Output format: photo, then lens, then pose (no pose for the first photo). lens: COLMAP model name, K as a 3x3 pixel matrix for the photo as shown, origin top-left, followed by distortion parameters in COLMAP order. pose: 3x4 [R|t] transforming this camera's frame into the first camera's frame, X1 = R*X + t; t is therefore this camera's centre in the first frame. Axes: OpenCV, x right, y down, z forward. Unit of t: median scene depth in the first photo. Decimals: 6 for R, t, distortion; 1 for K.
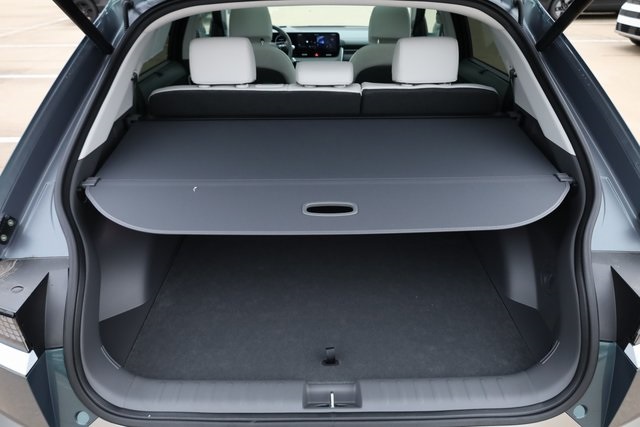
lens RADIAL K [[426.4, 0, 320.0], [0, 426.4, 213.5], [0, 0, 1]] dist [-0.002374, -0.001432]
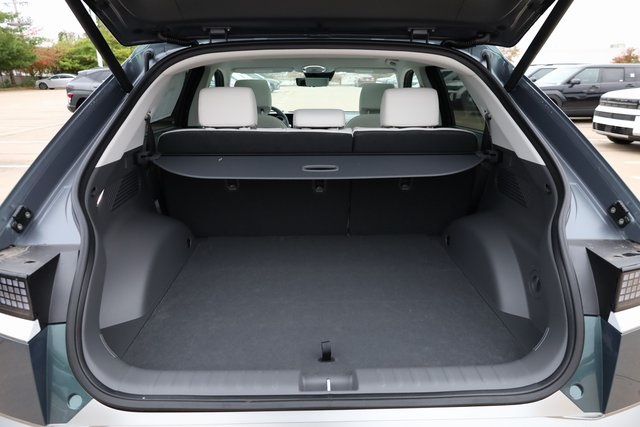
lens RADIAL K [[437.1, 0, 320.0], [0, 437.1, 213.5], [0, 0, 1]] dist [-0.002161, 0.002183]
pose [[0.999916, 0.000051, 0.012924, -0.003901], [0.002879, 0.973982, -0.226606, 0.247105], [-0.012600, 0.226624, 0.973901, -0.076034]]
